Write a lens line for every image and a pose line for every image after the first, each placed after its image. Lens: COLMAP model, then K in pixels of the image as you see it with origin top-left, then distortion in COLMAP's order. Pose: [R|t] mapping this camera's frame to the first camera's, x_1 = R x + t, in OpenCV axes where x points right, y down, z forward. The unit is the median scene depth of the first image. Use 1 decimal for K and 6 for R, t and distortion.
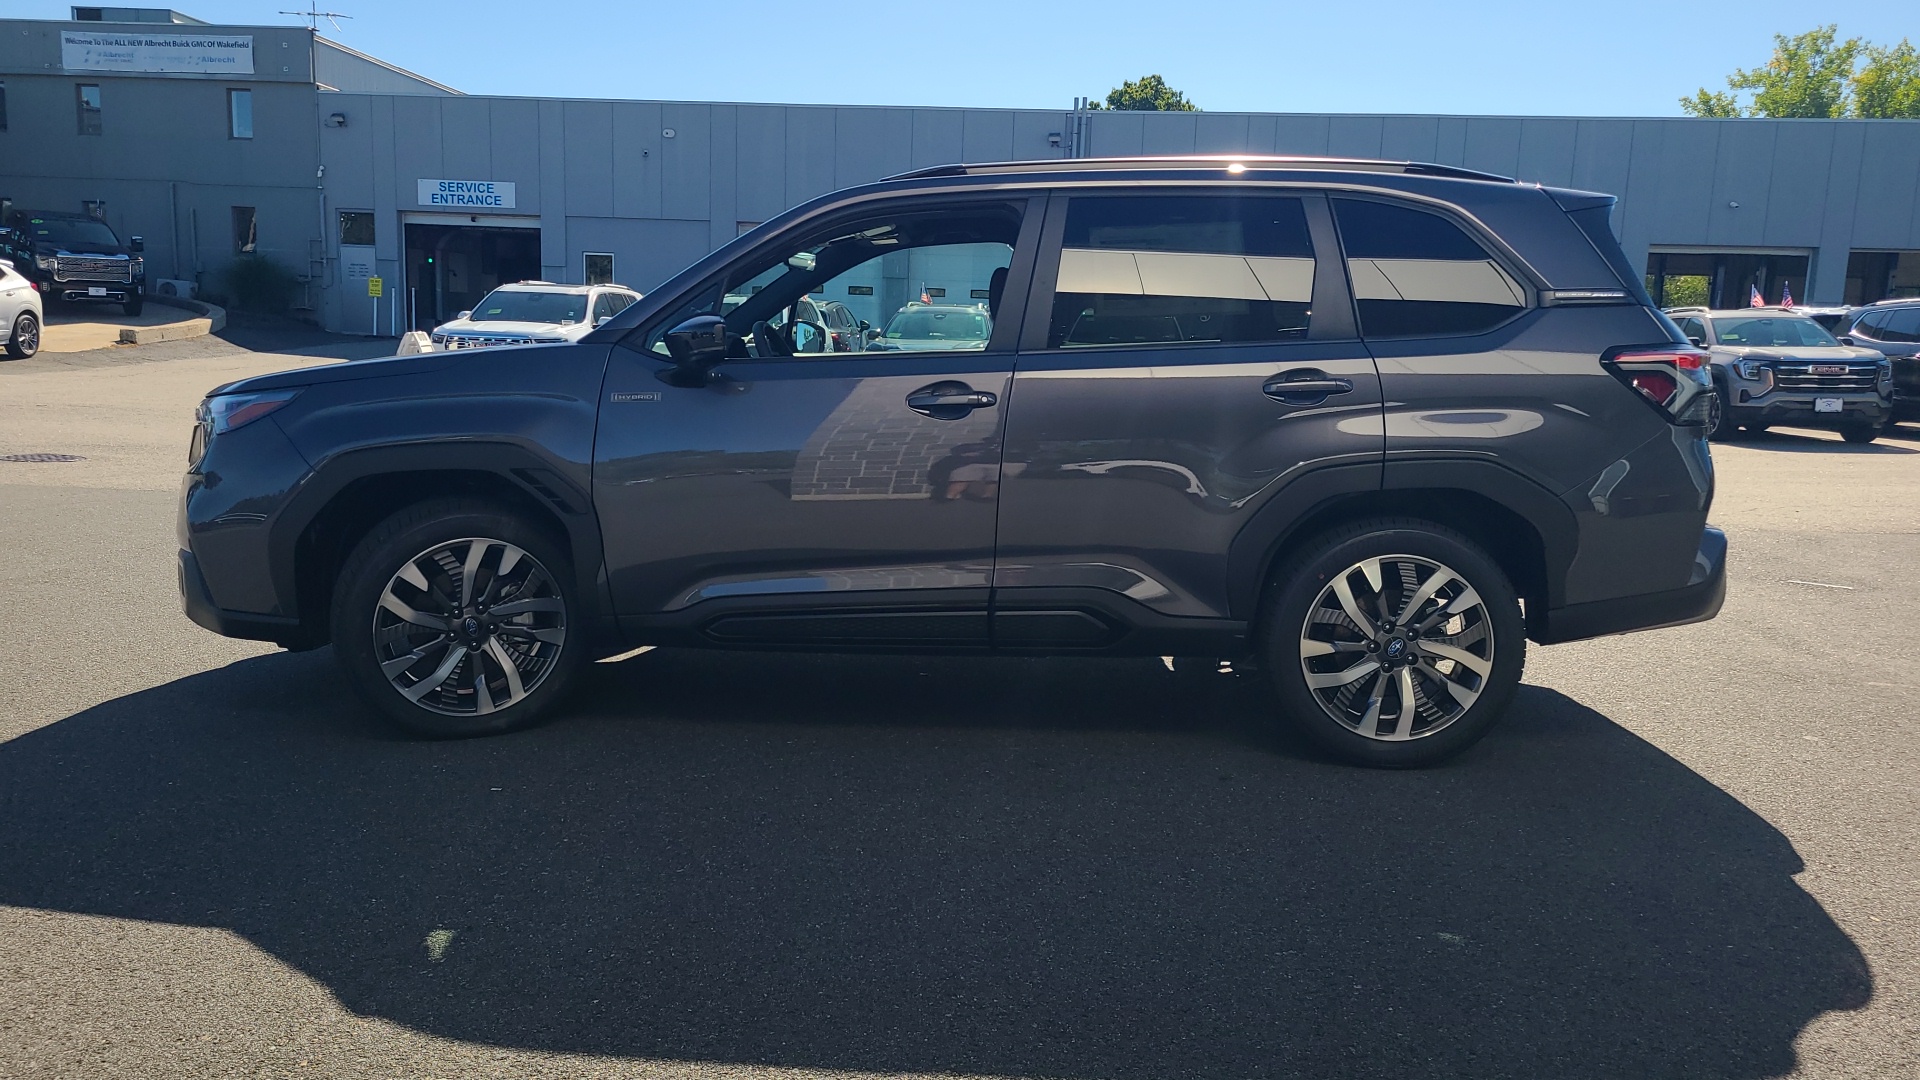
lens RADIAL K [[1398.9, 0, 960.0], [0, 1398.9, 540.0], [0, 0, 1]] dist [0.080030, -0.052077]
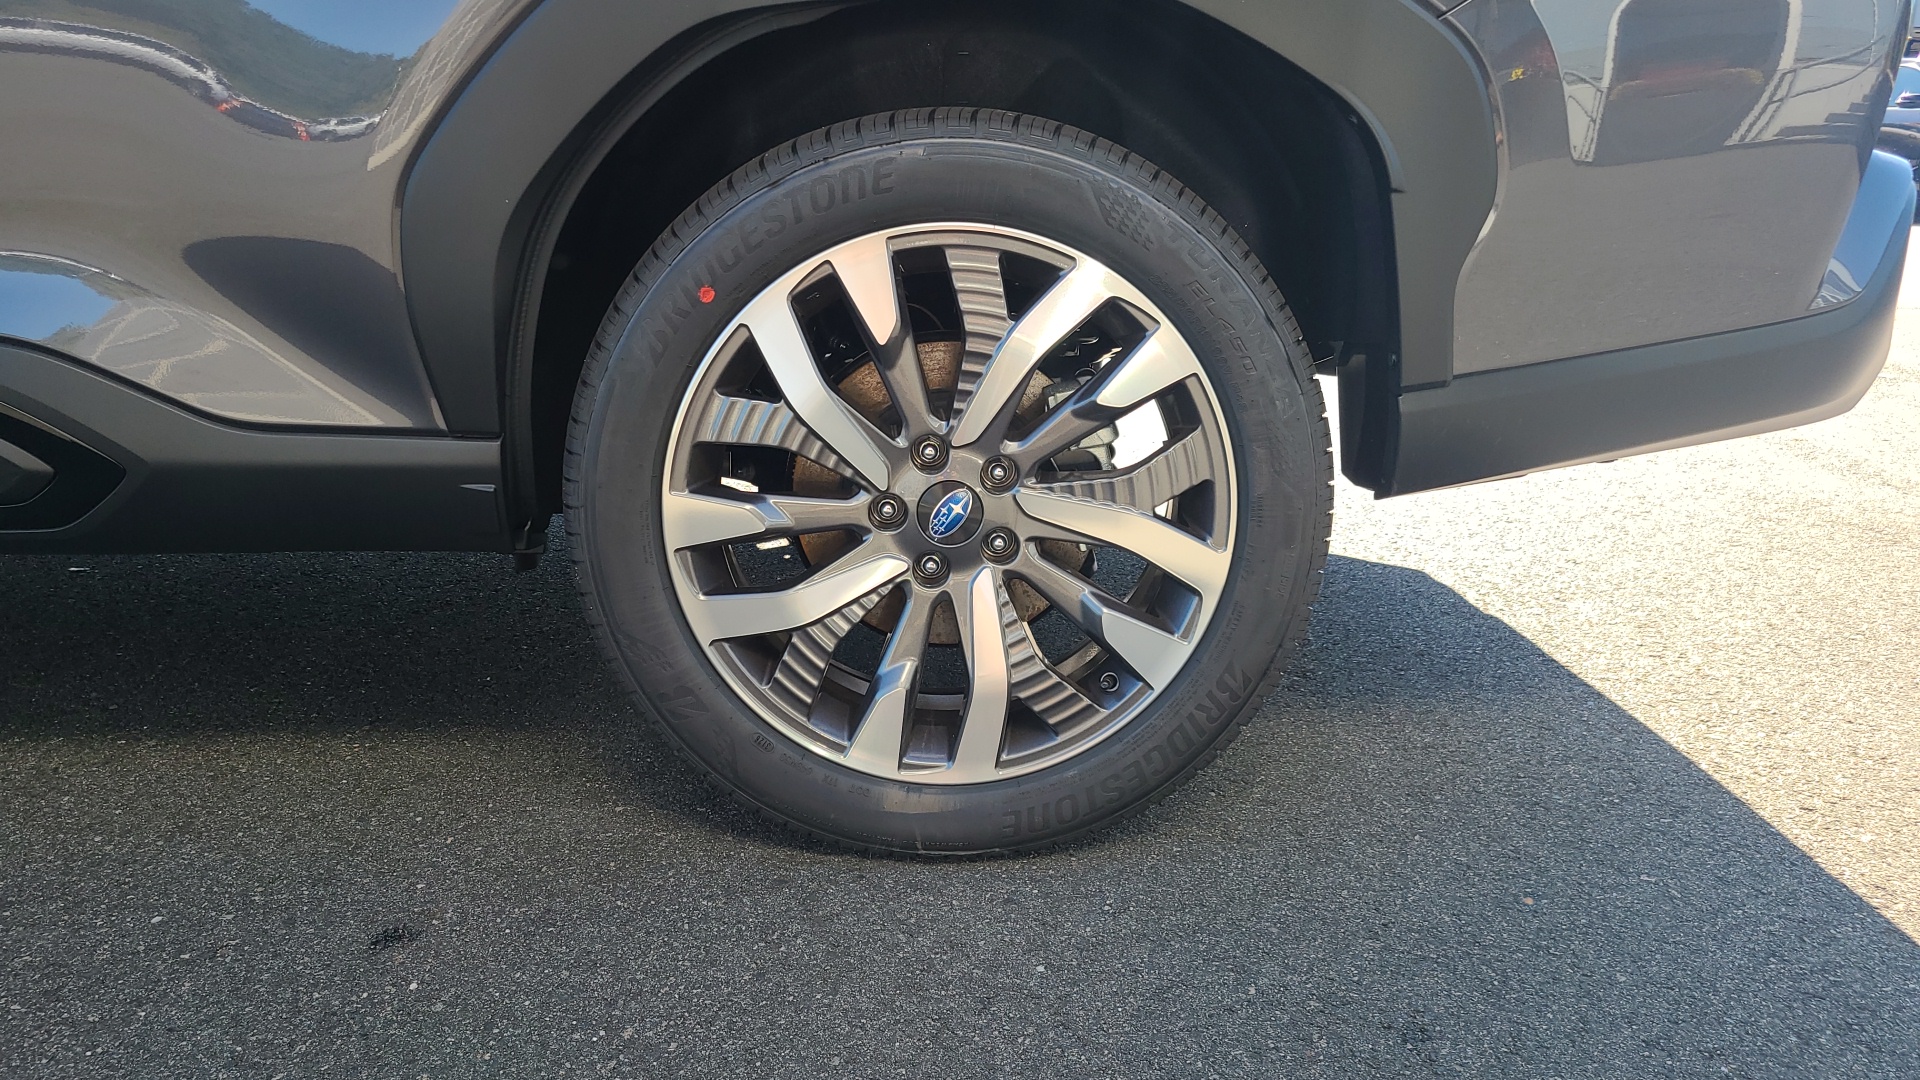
lens RADIAL K [[1430.2, 0, 960.0], [0, 1430.2, 540.0], [0, 0, 1]] dist [0.072106, -0.059052]
pose [[0.997814, -0.016450, 0.063998, 0.288995], [0.008425, 0.992285, 0.123692, 0.040750], [-0.065539, -0.122882, 0.990255, 0.663665]]
